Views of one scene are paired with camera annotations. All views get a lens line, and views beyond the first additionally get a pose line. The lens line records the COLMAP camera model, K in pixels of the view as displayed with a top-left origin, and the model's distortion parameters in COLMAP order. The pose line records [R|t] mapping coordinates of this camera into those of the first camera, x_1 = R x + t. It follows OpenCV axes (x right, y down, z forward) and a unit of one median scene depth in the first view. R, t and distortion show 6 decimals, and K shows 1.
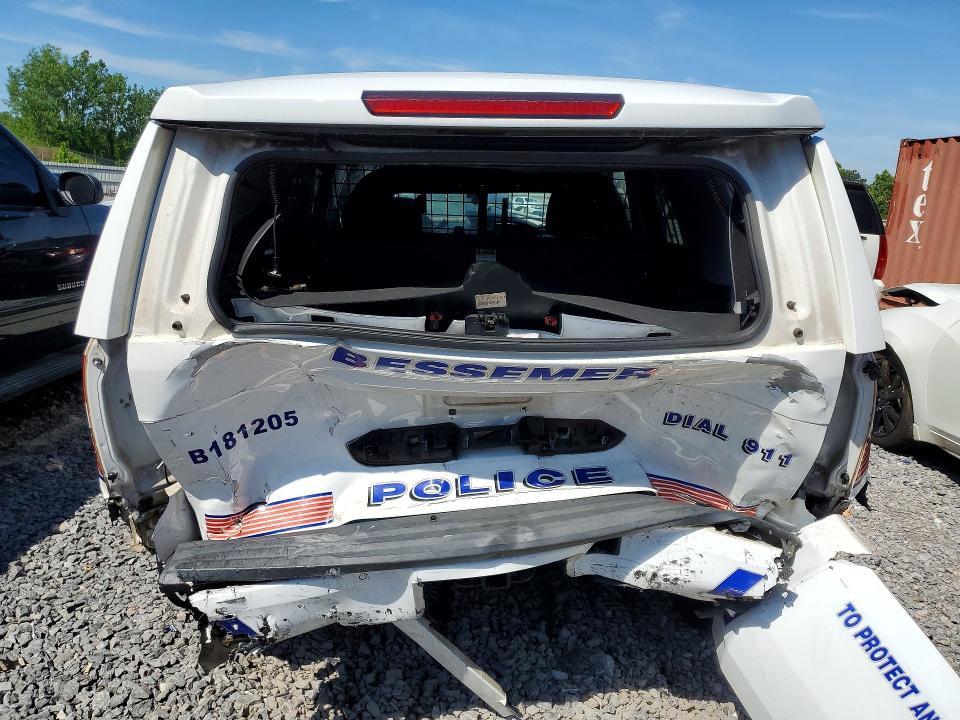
lens RADIAL K [[775.8, 0, 480.0], [0, 775.8, 360.0], [0, 0, 1]] dist [0.007431, 0.008940]
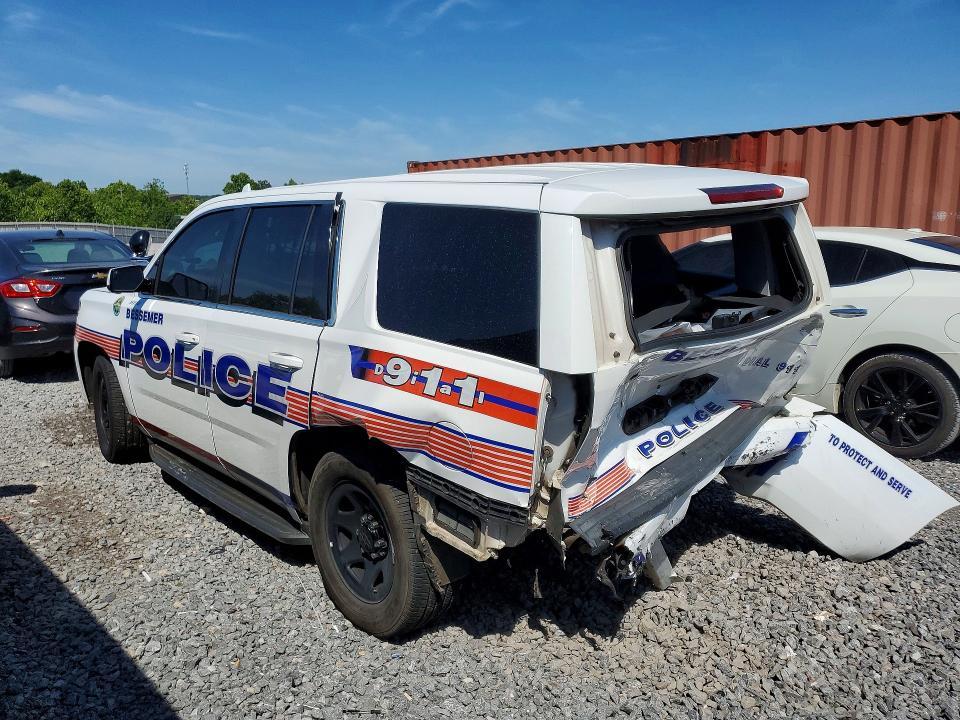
lens RADIAL K [[775.8, 0, 480.0], [0, 775.8, 360.0], [0, 0, 1]] dist [0.007431, 0.008940]
pose [[0.740886, -0.192696, 0.643394, -1.273191], [0.200293, 0.977760, 0.062195, -0.150181], [-0.641069, 0.082788, 0.763005, 0.065574]]
